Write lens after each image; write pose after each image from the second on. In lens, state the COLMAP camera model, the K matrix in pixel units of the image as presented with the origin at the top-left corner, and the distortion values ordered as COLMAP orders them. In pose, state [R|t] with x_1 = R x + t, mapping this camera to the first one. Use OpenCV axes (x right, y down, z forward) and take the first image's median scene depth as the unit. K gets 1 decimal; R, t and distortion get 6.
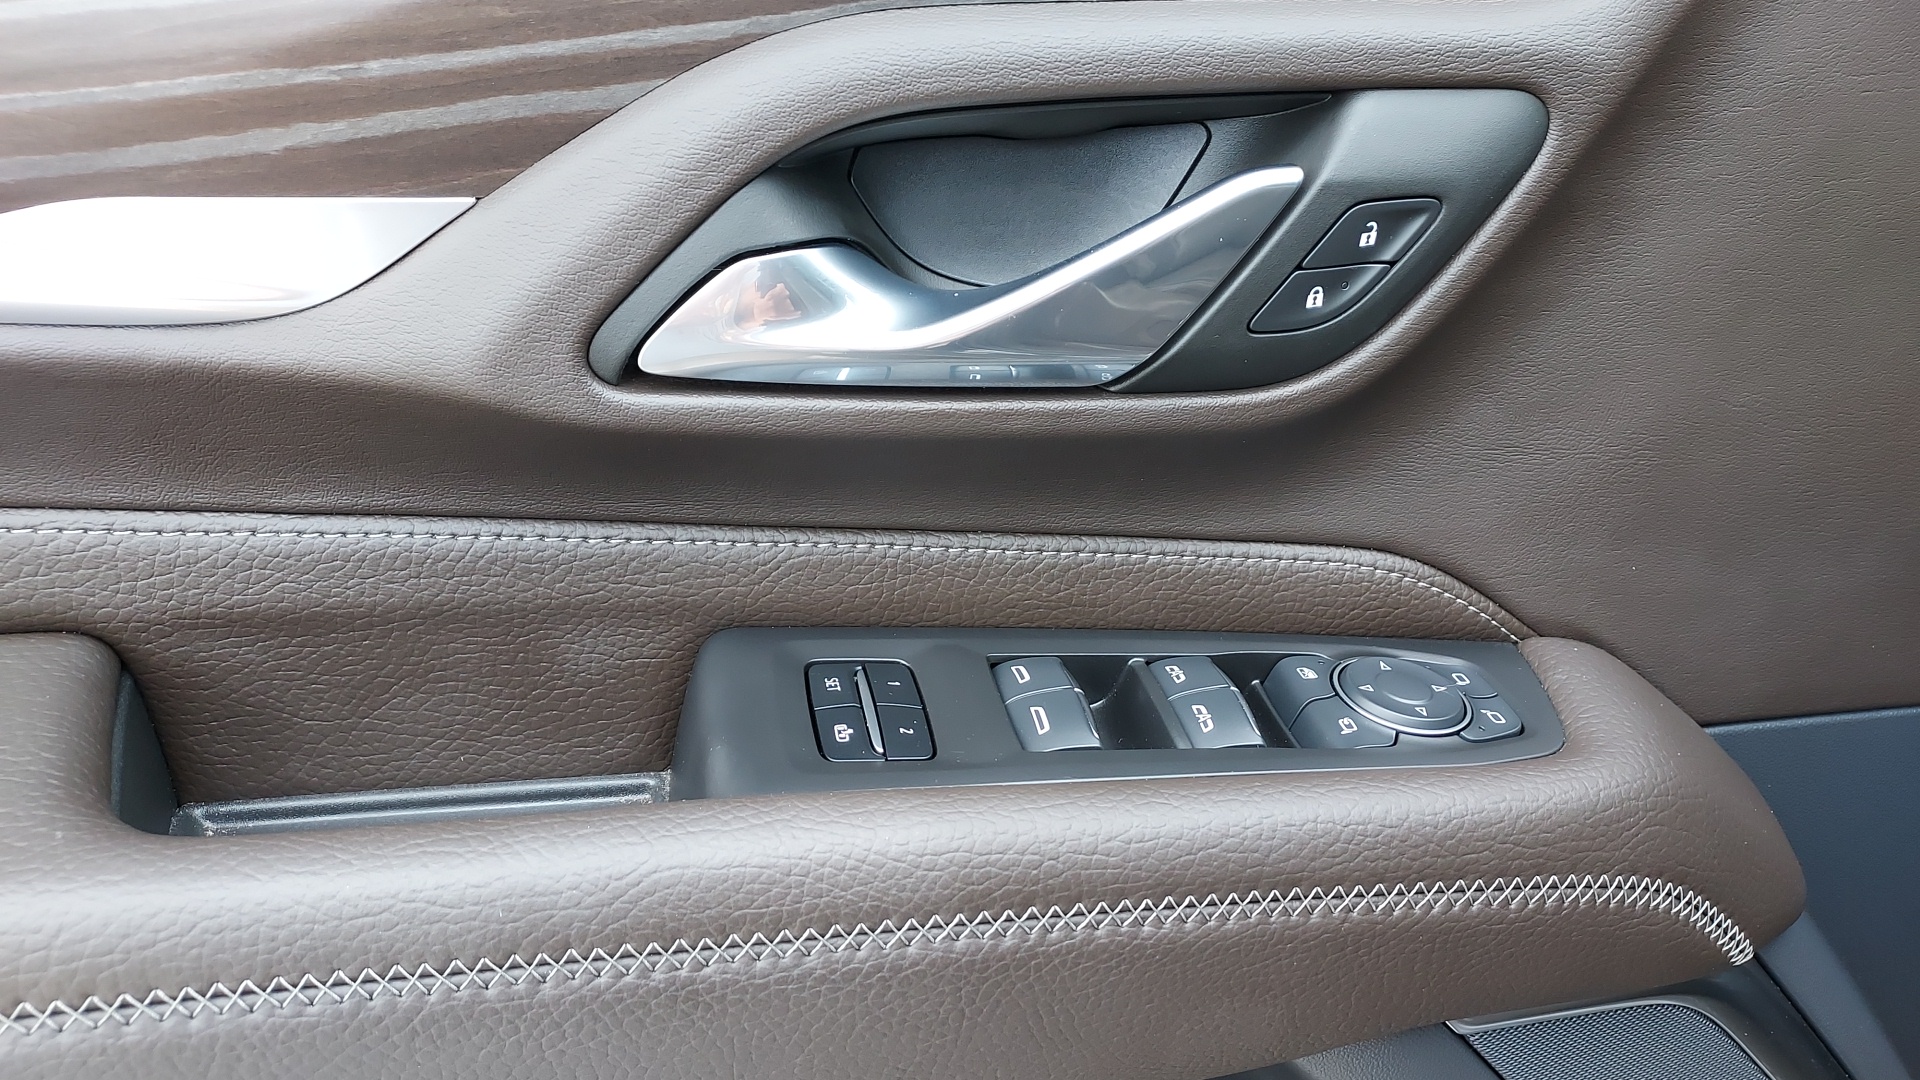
lens RADIAL K [[1383.2, 0, 965.7], [0, 1383.2, 546.5], [0, 0, 1]] dist [0.069276, -0.057225]
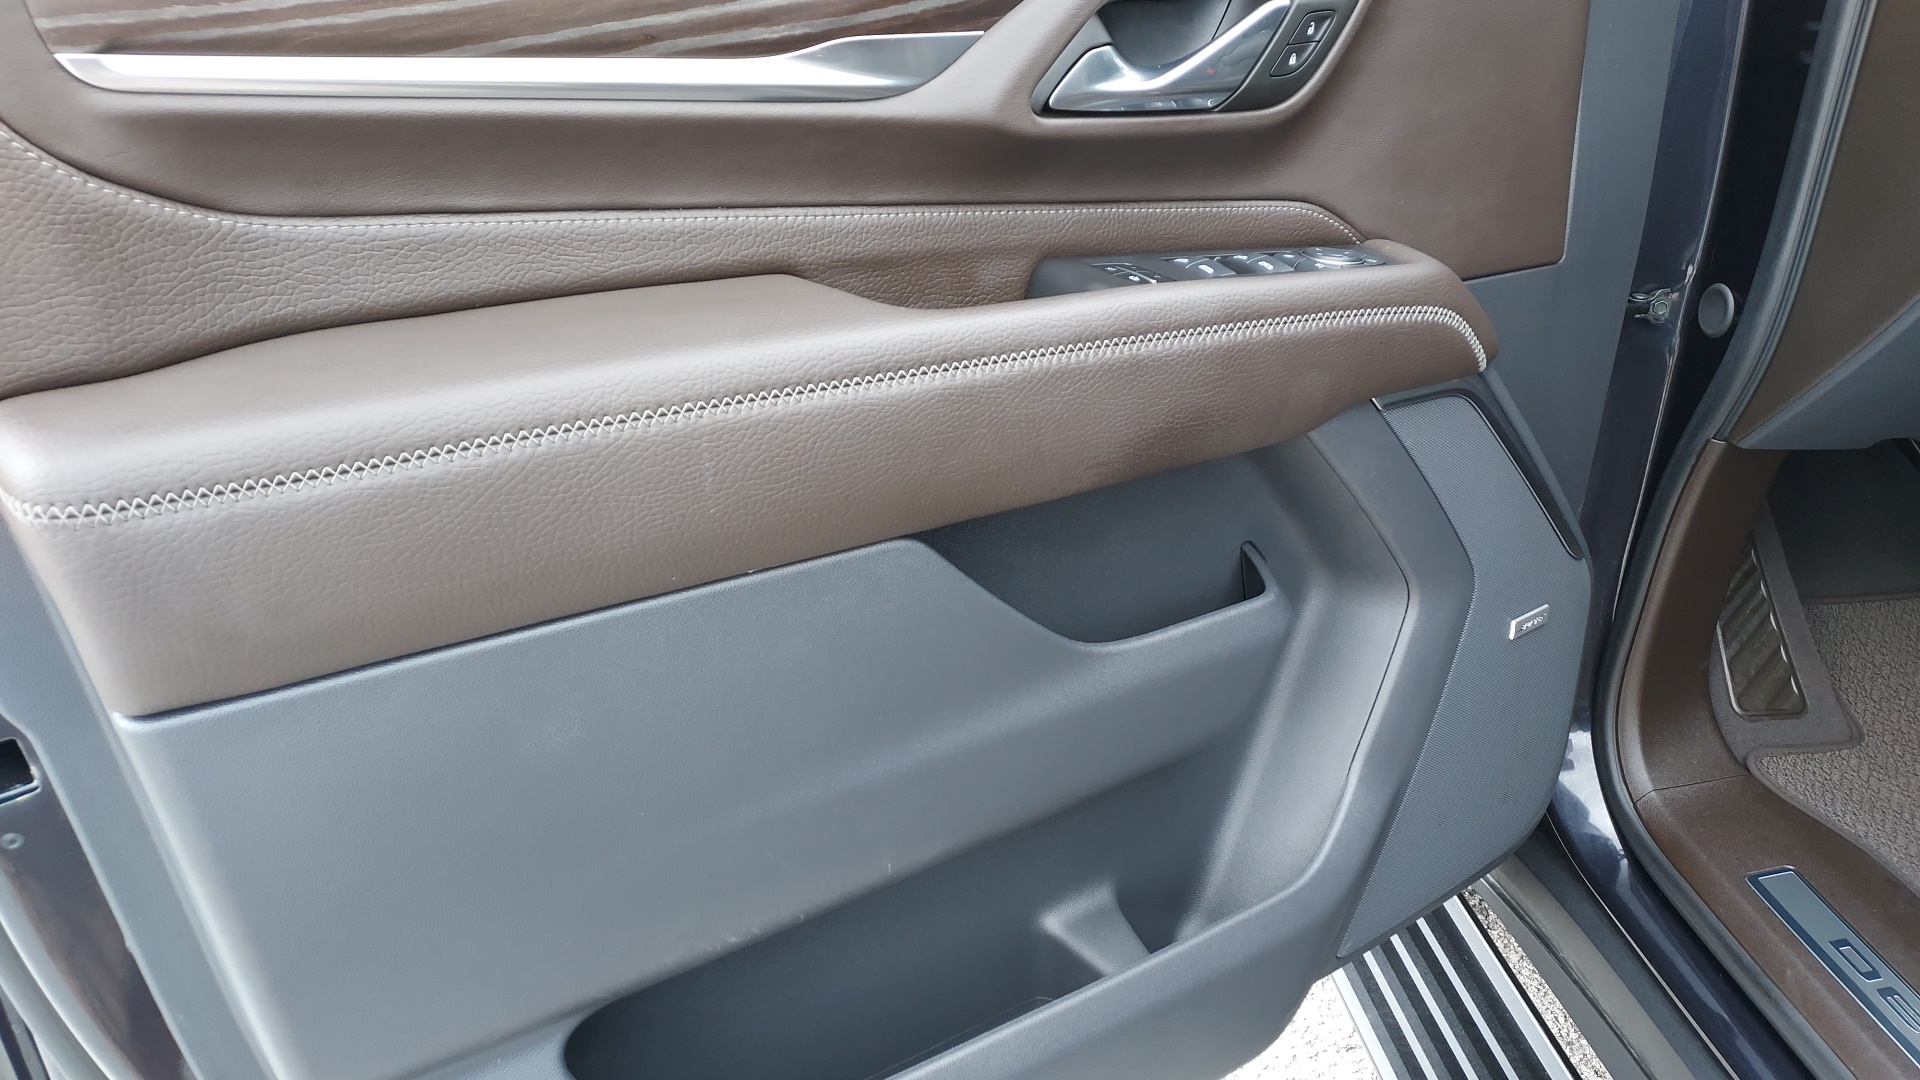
lens RADIAL K [[1383.2, 0, 959.9], [0, 1383.2, 552.6], [0, 0, 1]] dist [0.069276, -0.057225]
pose [[0.939524, -0.178460, 0.292312, -1.067140], [0.186637, 0.982429, -0.000088, 0.510278], [-0.287160, 0.054639, 0.956323, -0.984989]]
